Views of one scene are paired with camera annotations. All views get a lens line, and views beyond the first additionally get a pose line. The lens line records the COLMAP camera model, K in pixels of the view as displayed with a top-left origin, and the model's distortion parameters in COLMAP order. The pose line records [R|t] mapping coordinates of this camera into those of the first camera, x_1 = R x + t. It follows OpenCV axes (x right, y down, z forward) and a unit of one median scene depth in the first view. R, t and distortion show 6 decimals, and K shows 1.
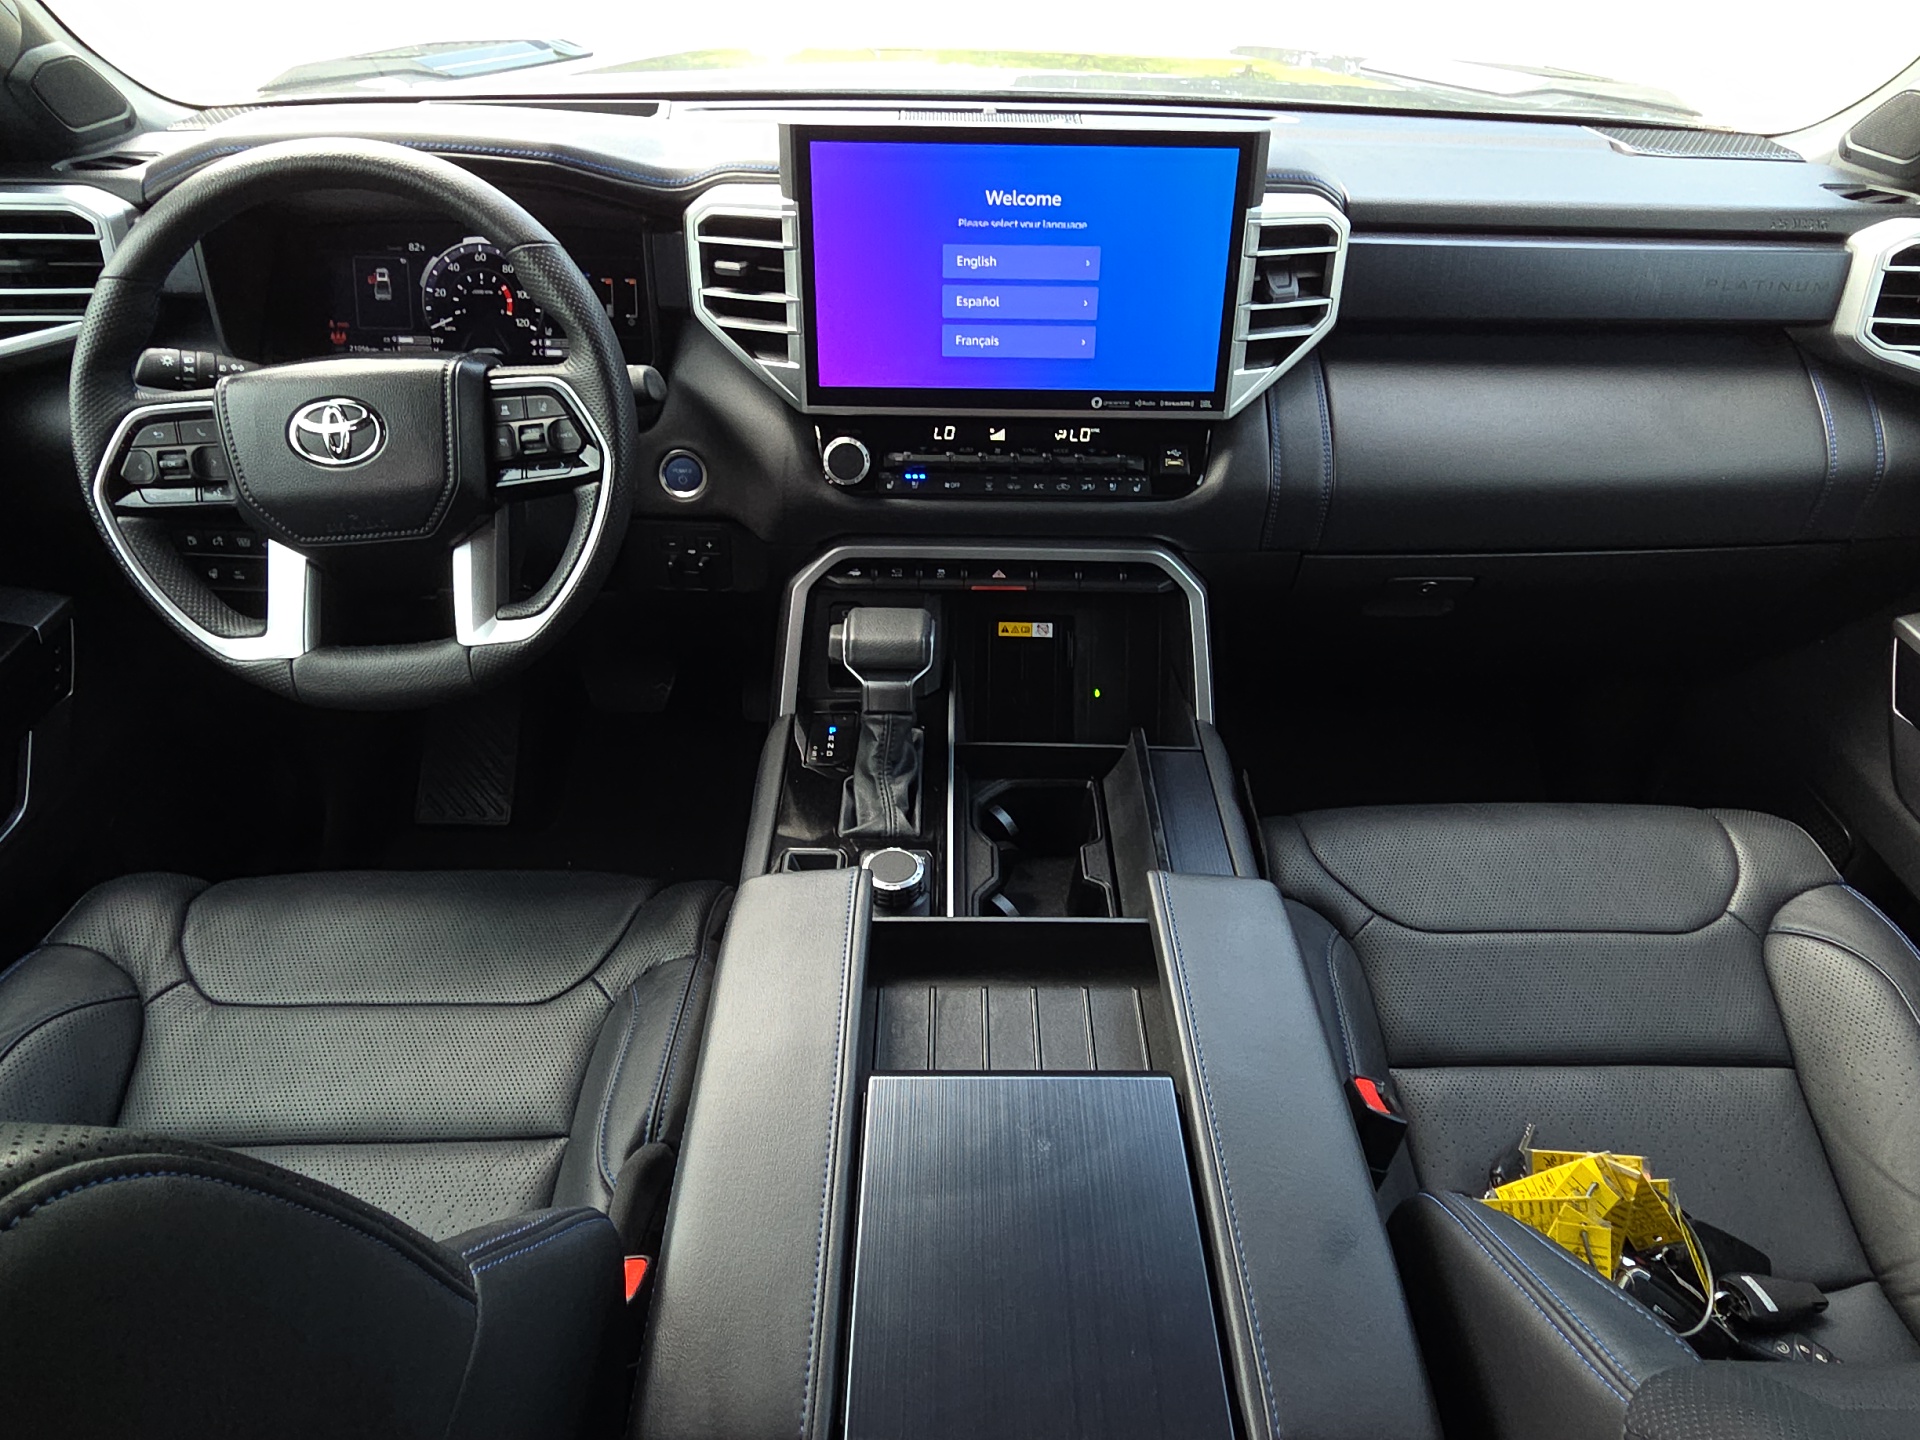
lens RADIAL K [[1290.1, 0, 960.0], [0, 1290.1, 720.0], [0, 0, 1]] dist [0.008314, 0.001365]
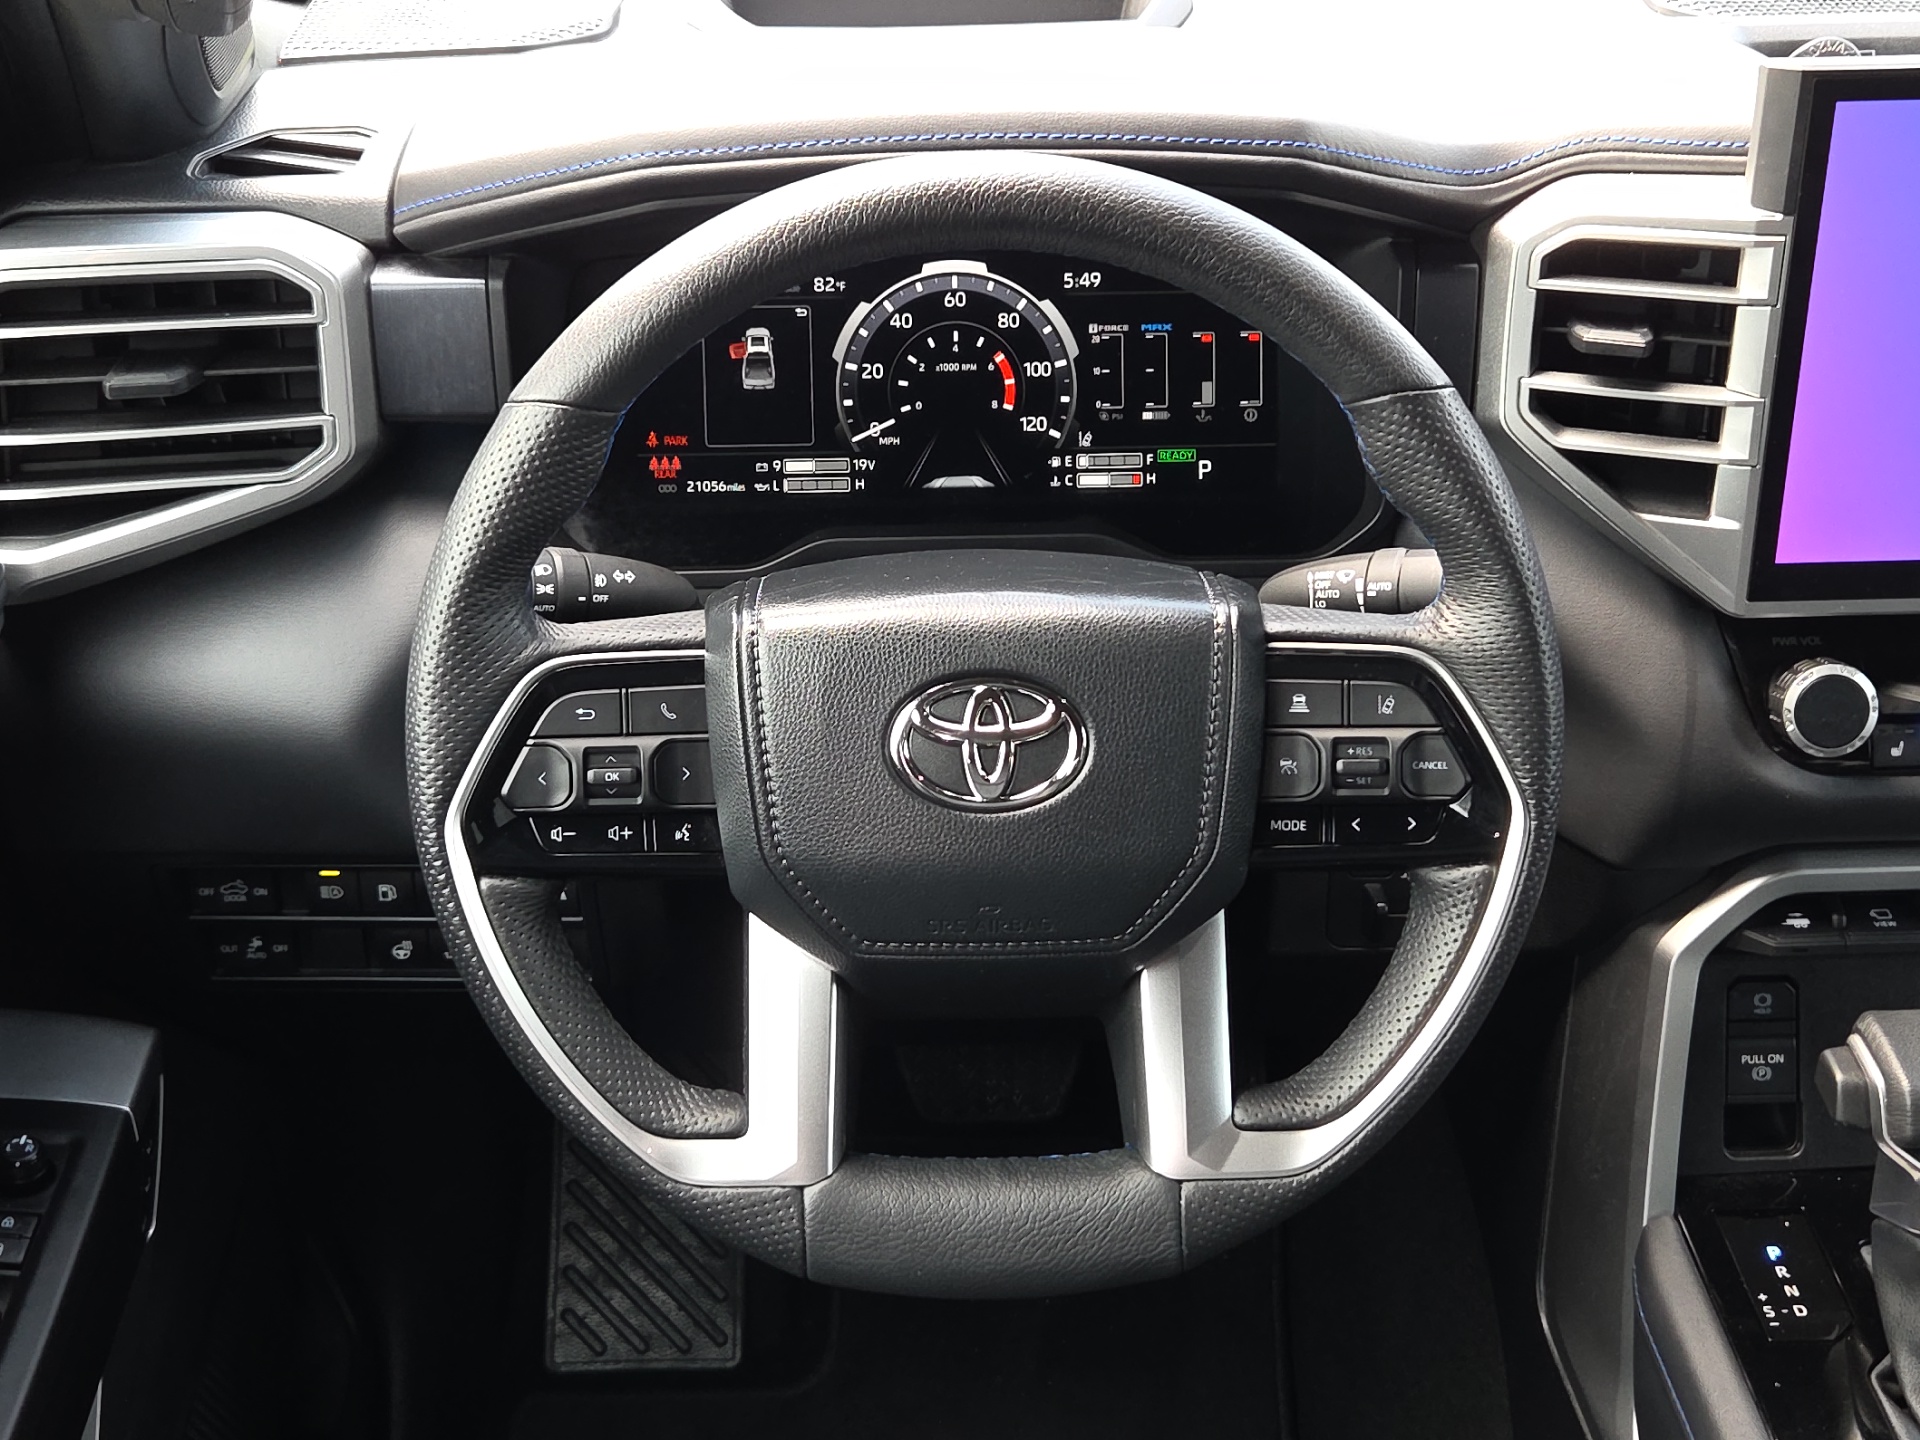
lens RADIAL K [[2490.1, 0, 963.0], [0, 2490.1, 687.2], [0, 0, 1]] dist [0.115519, -0.166191]
pose [[0.998852, -0.035342, 0.032338, -0.445769], [0.037914, 0.995852, -0.082707, -0.142537], [-0.029281, 0.083838, 0.996049, 0.058267]]
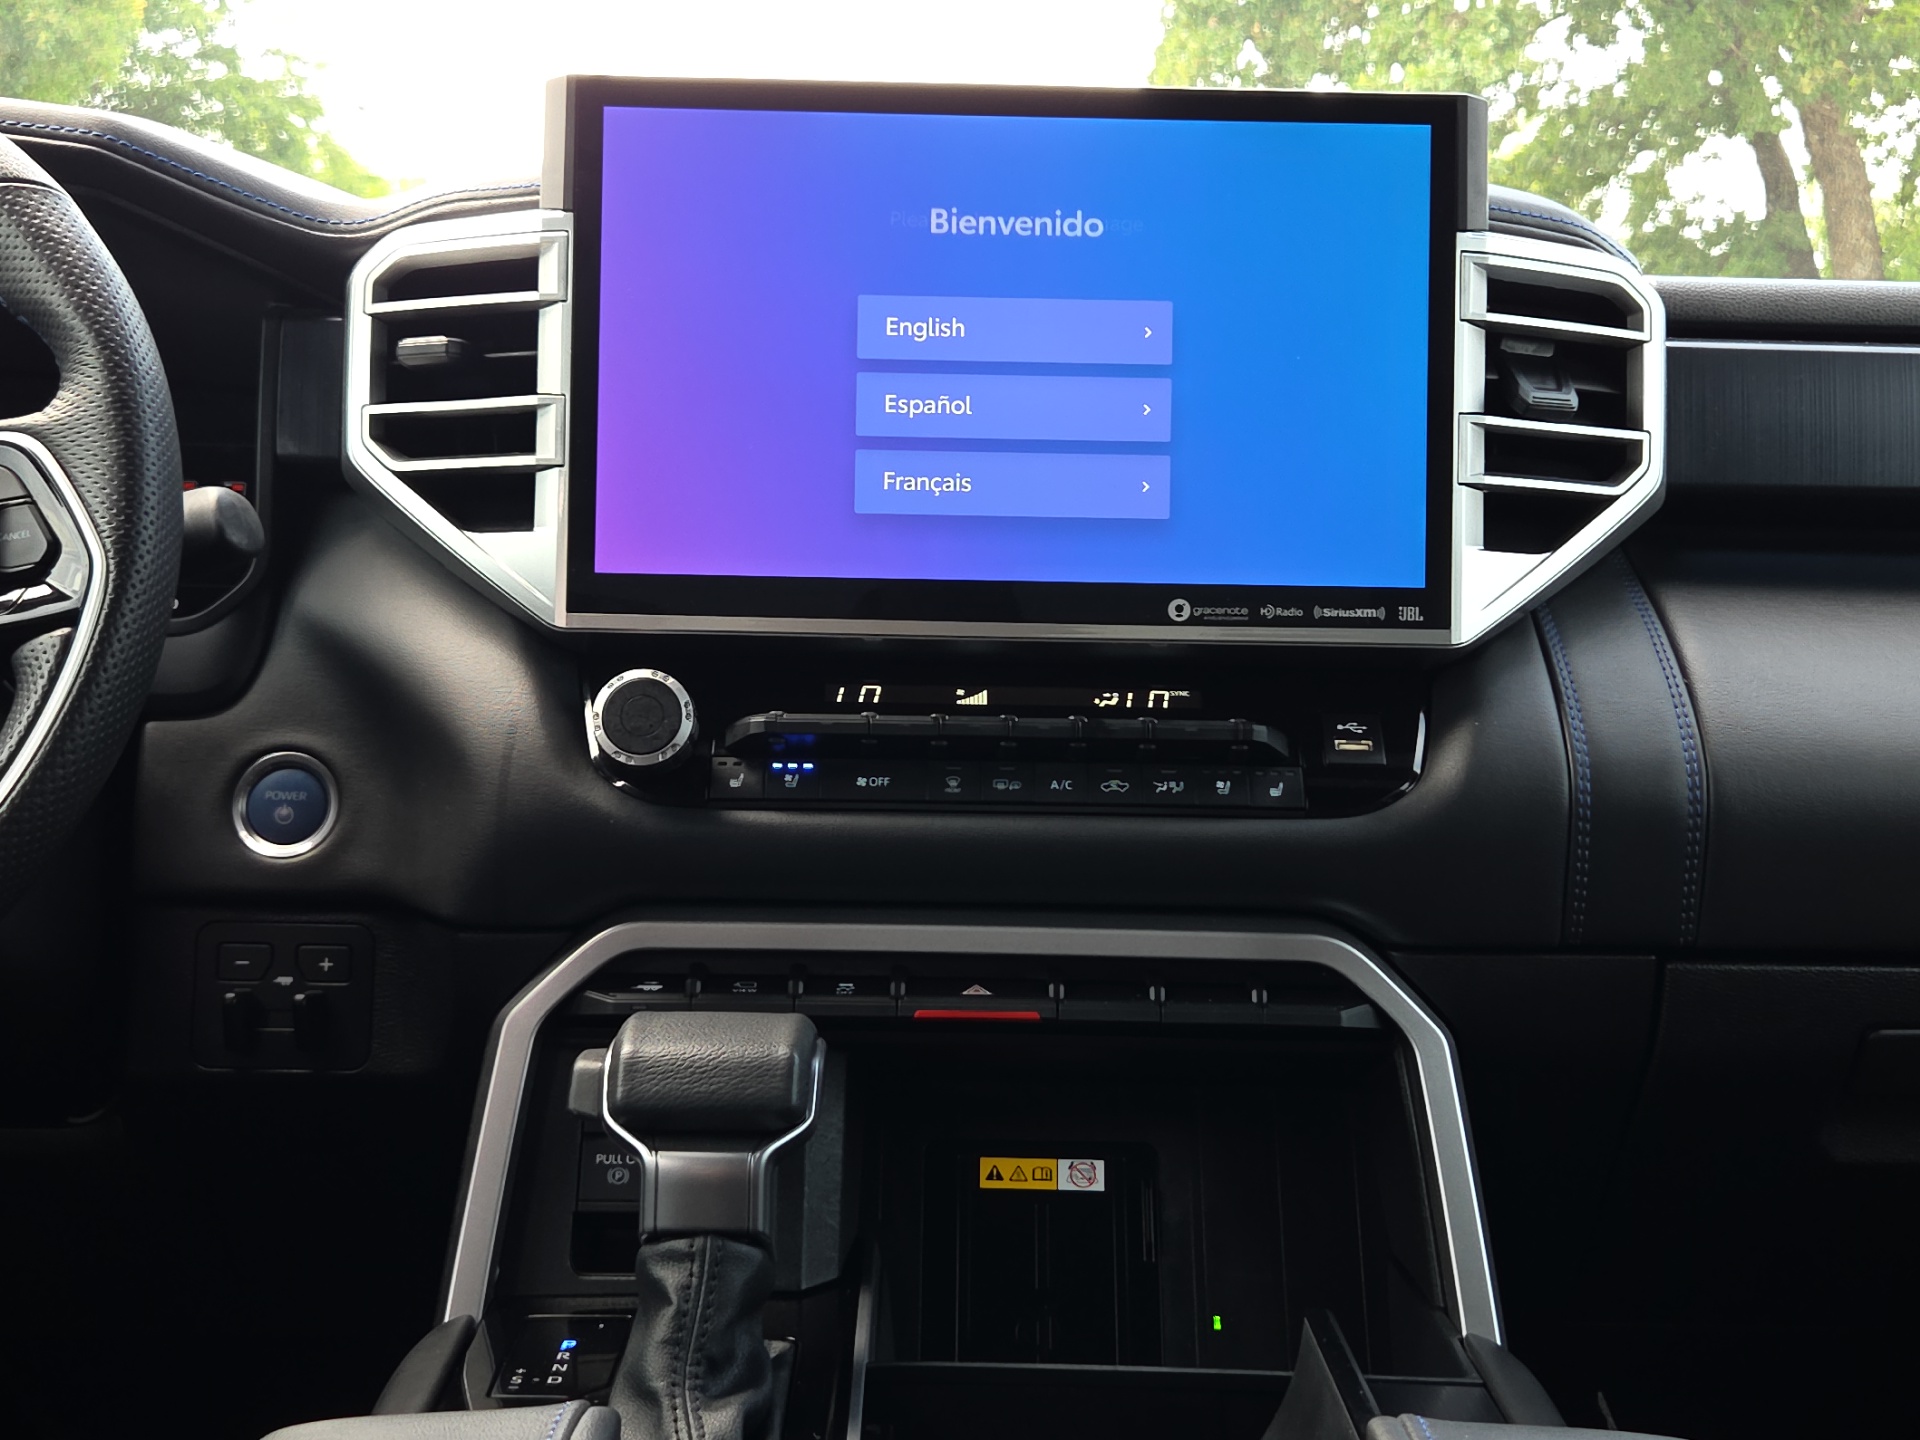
lens RADIAL K [[2490.1, 0, 963.0], [0, 2490.1, 687.2], [0, 0, 1]] dist [0.115519, -0.166191]
pose [[0.999943, 0.003582, 0.010055, 0.017308], [0.001975, 0.863662, -0.504068, 0.238951], [-0.010490, 0.504059, 0.863606, 0.223543]]
